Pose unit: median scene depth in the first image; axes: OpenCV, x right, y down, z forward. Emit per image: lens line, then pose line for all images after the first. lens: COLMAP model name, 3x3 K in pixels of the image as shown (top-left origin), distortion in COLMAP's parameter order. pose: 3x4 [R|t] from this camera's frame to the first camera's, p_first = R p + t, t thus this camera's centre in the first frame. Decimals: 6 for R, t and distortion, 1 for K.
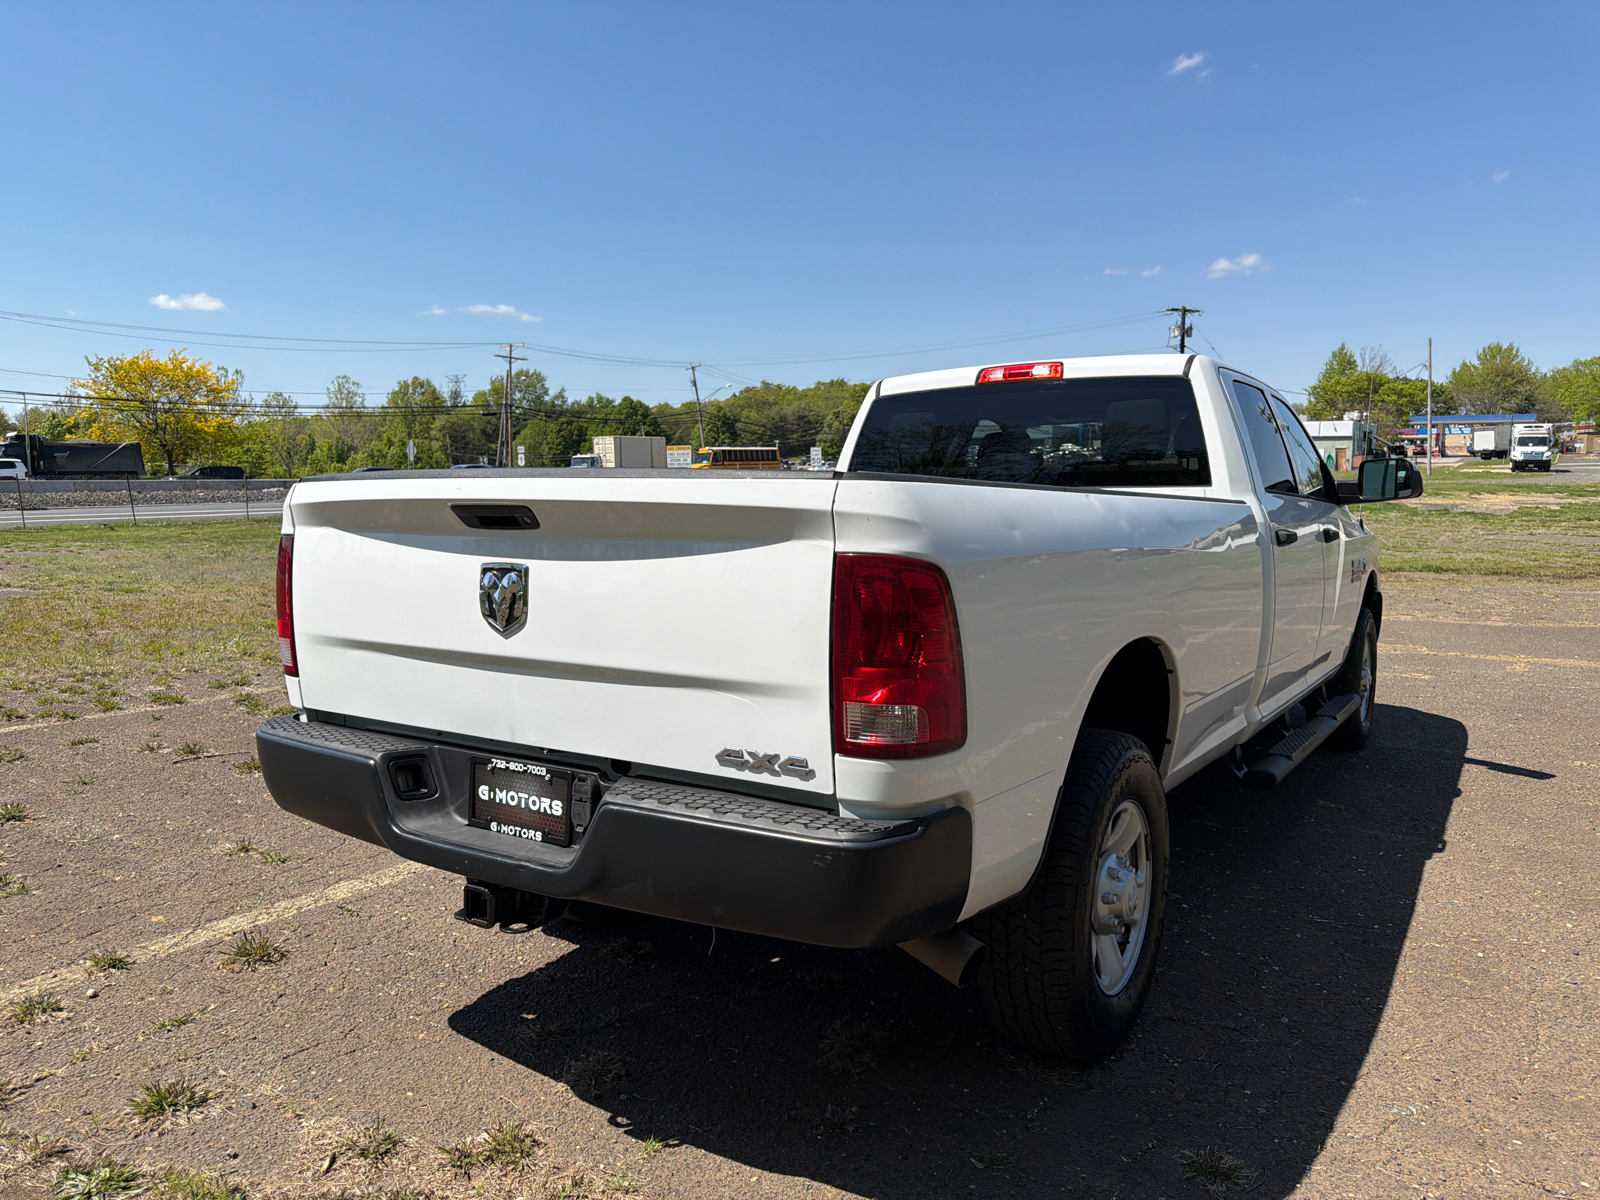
lens RADIAL K [[1122.6, 0, 800.0], [0, 1122.6, 615.8], [0, 0, 1]] dist [0.071814, -0.094512]
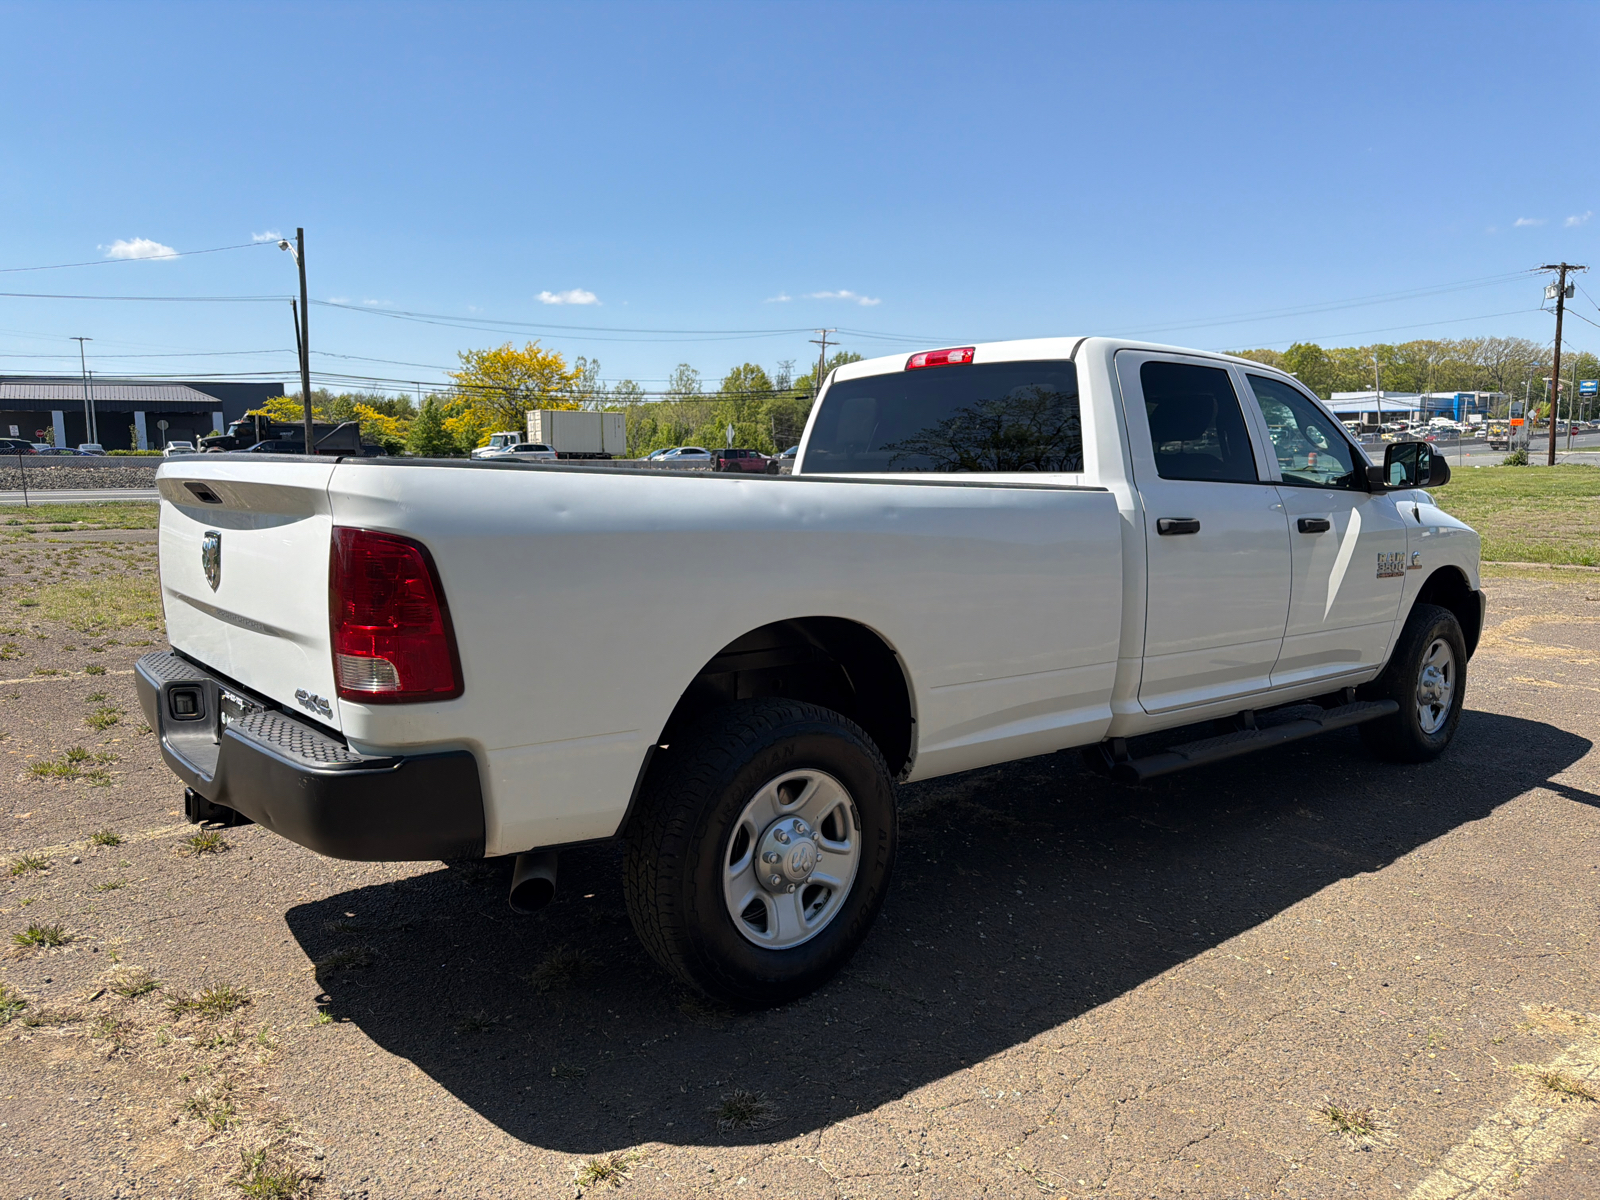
lens RADIAL K [[1108.5, 0, 792.1], [0, 1108.5, 629.5], [0, 0, 1]] dist [0.109286, -0.135305]
pose [[0.960662, 0.046554, -0.273789, 0.553010], [-0.038276, 0.998636, 0.035504, -0.005562], [0.275068, -0.023628, 0.961134, -0.002786]]
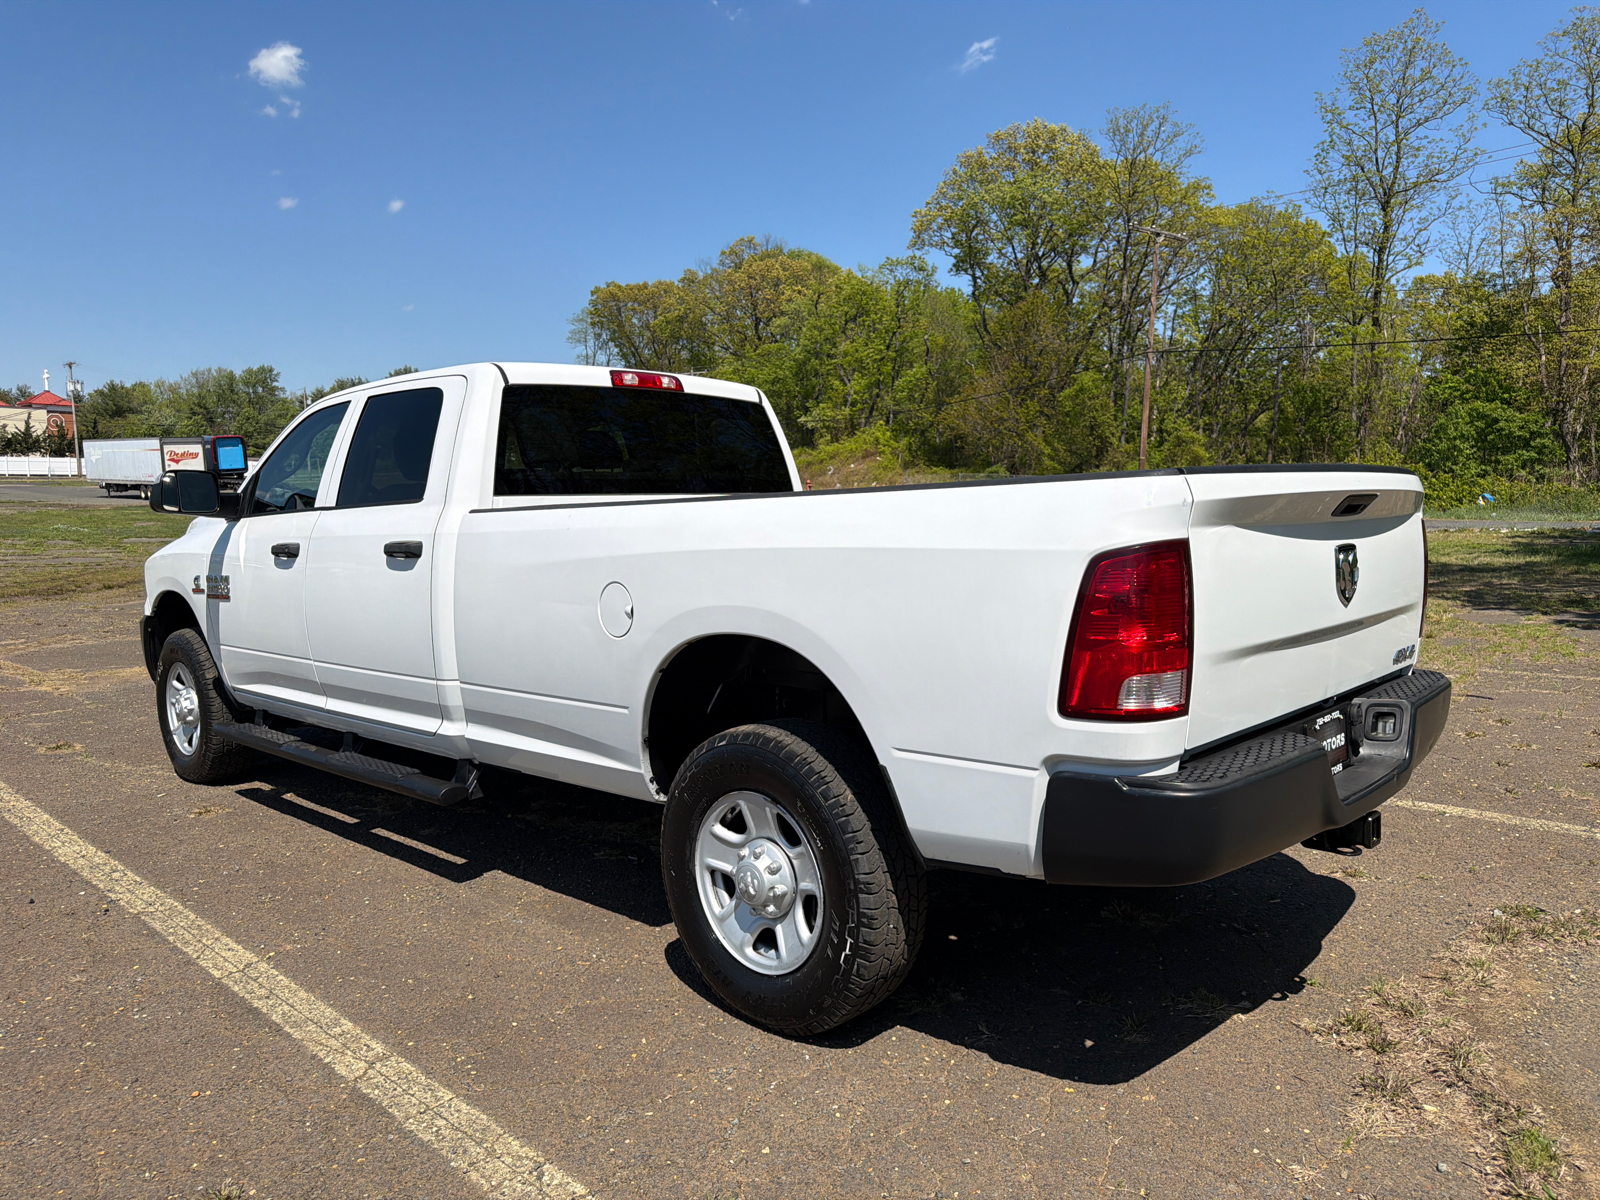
lens RADIAL K [[1122.6, 0, 800.0], [0, 1122.6, 615.8], [0, 0, 1]] dist [0.071814, -0.094512]
pose [[0.177746, -0.099724, 0.979010, -1.254894], [0.118080, 0.989826, 0.079387, -0.109372], [-0.976966, 0.101491, 0.187713, 1.092518]]
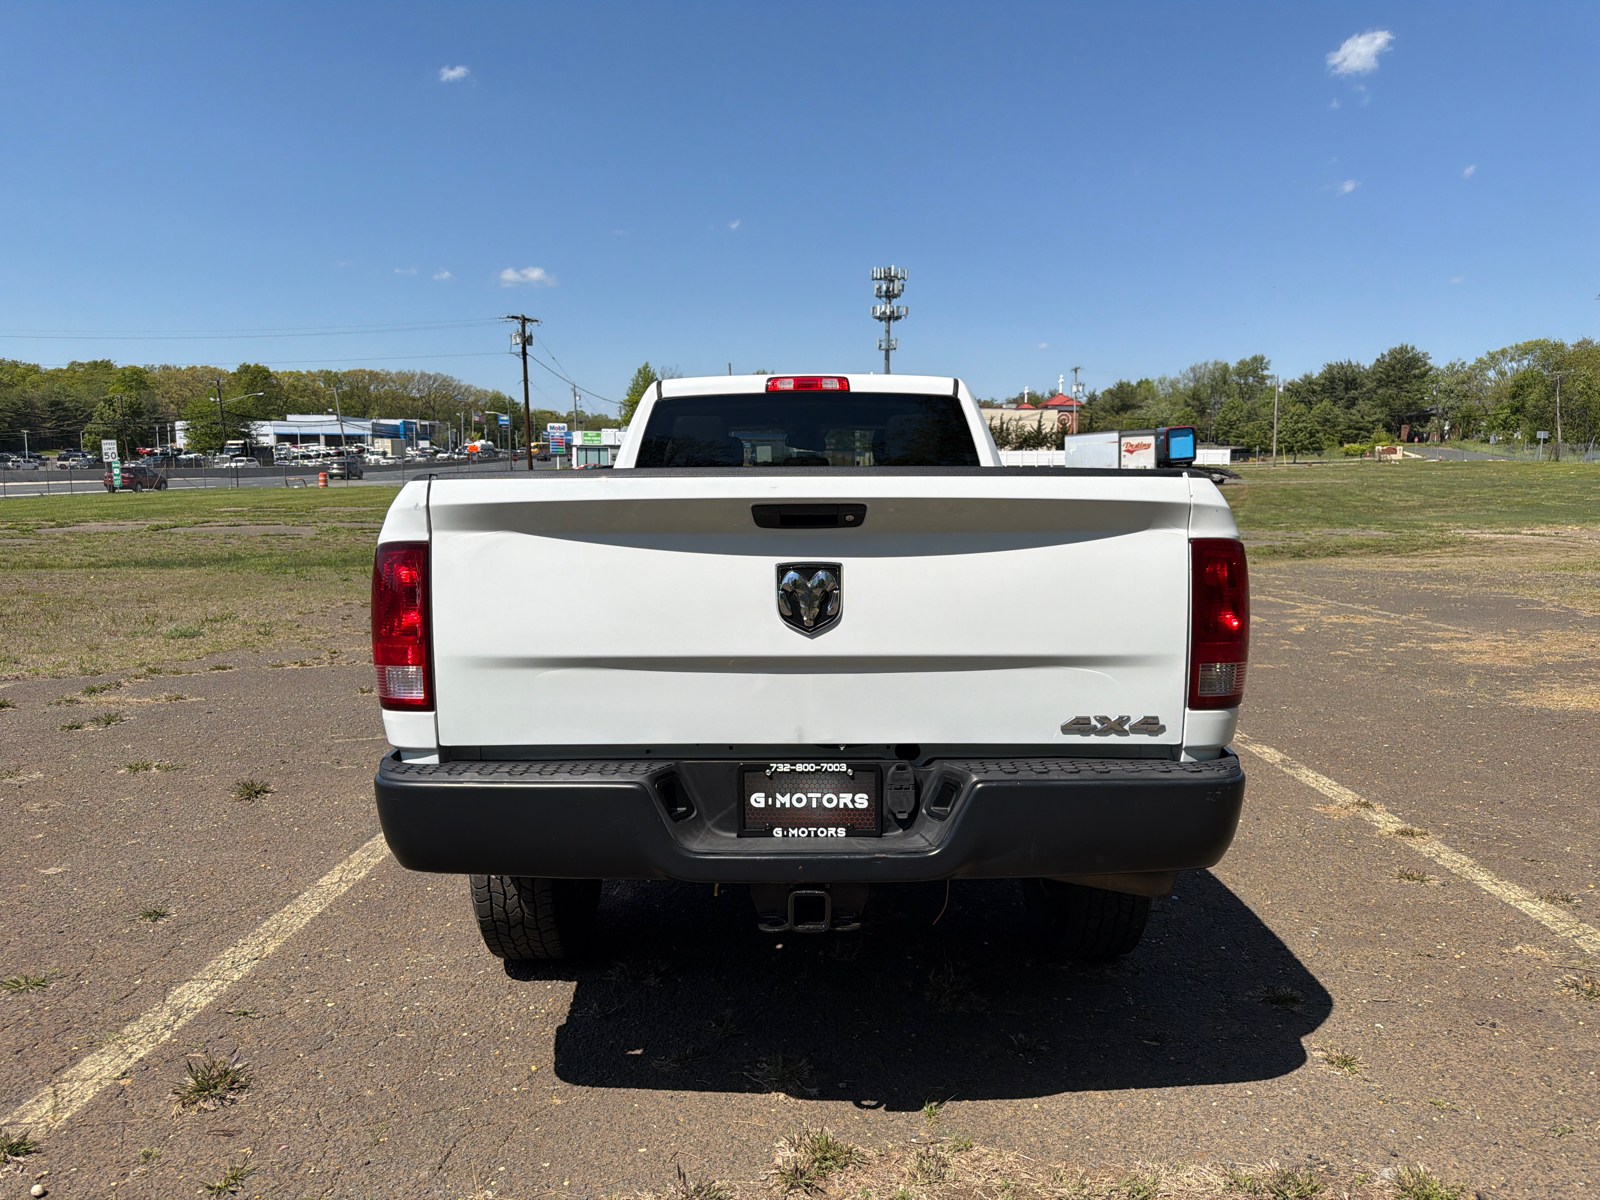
lens RADIAL K [[1118.9, 0, 798.0], [0, 1118.9, 620.2], [0, 0, 1]] dist [0.094051, -0.138038]
pose [[0.838893, -0.059553, 0.541029, -0.654210], [0.058713, 0.998097, 0.018826, -0.011982], [-0.541121, 0.015972, 0.840793, 0.145337]]
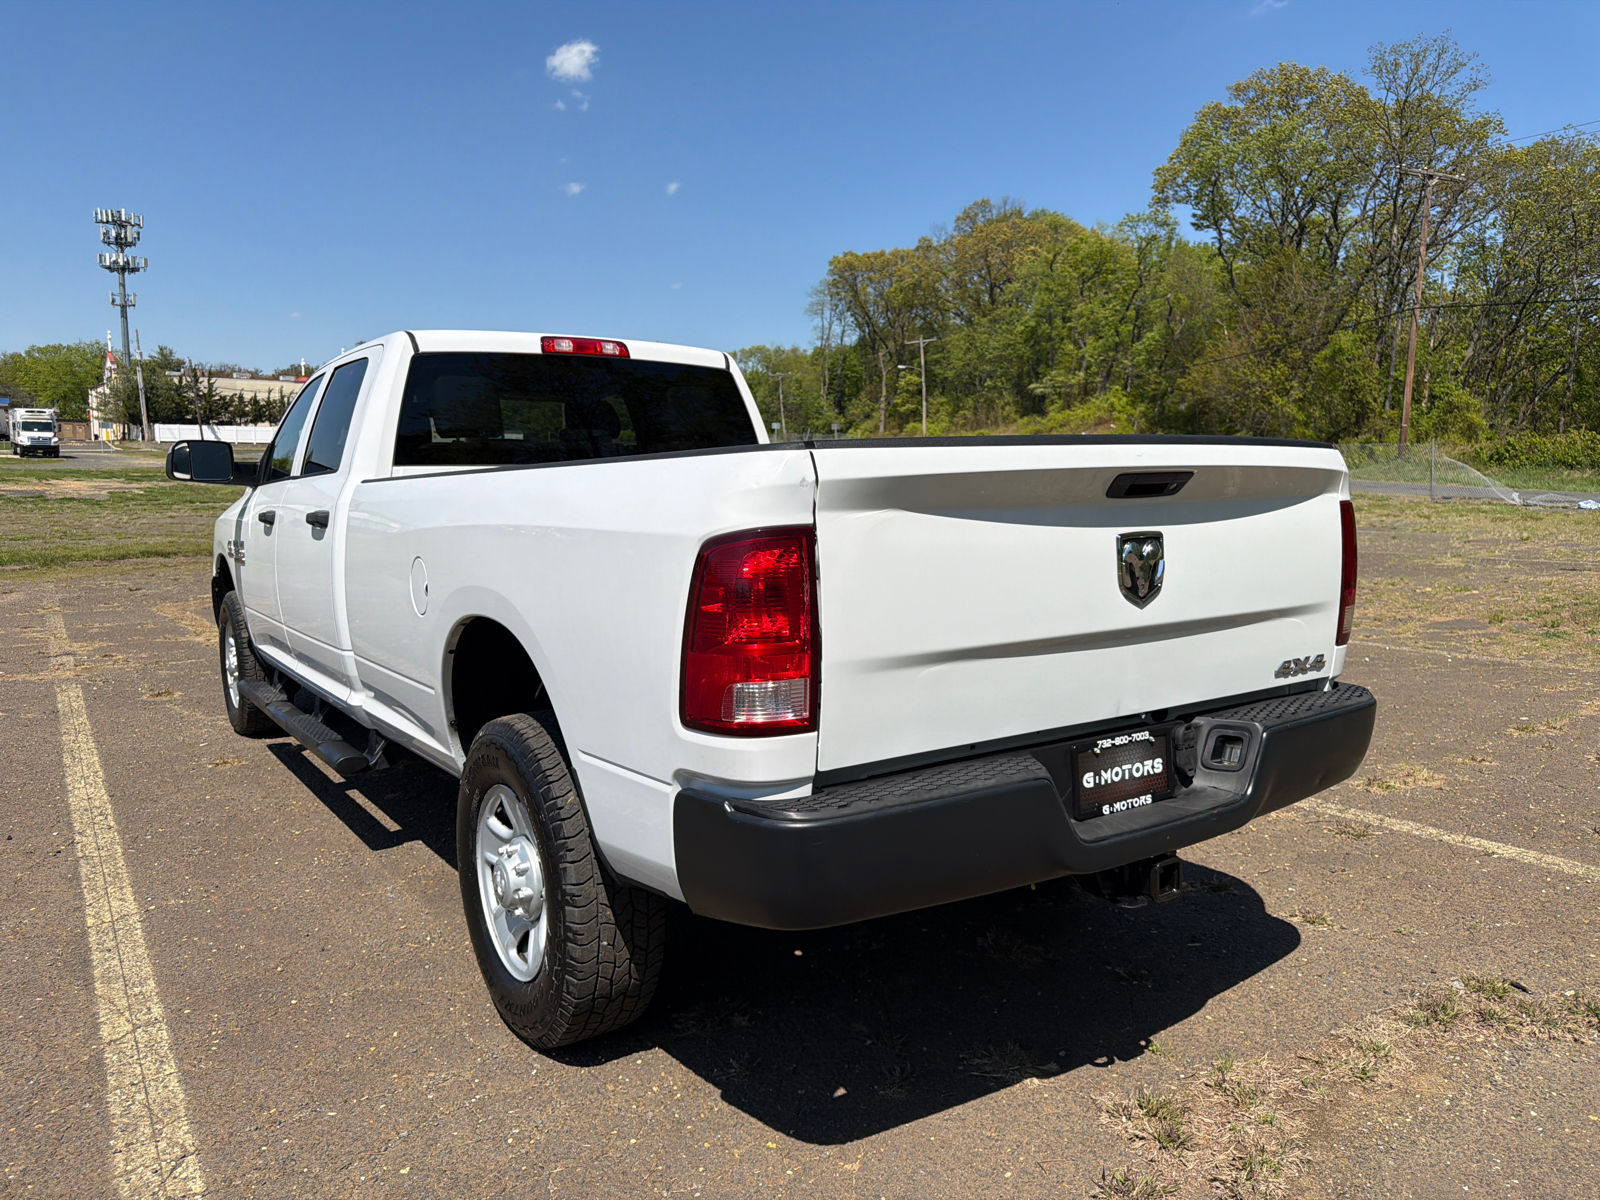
lens RADIAL K [[1118.9, 0, 798.0], [0, 1118.9, 620.2], [0, 0, 1]] dist [0.094051, -0.138038]
pose [[0.379476, -0.119854, 0.917406, -1.042969], [0.105037, 0.990744, 0.085988, -0.070165], [-0.919220, 0.063731, 0.388553, 0.728771]]
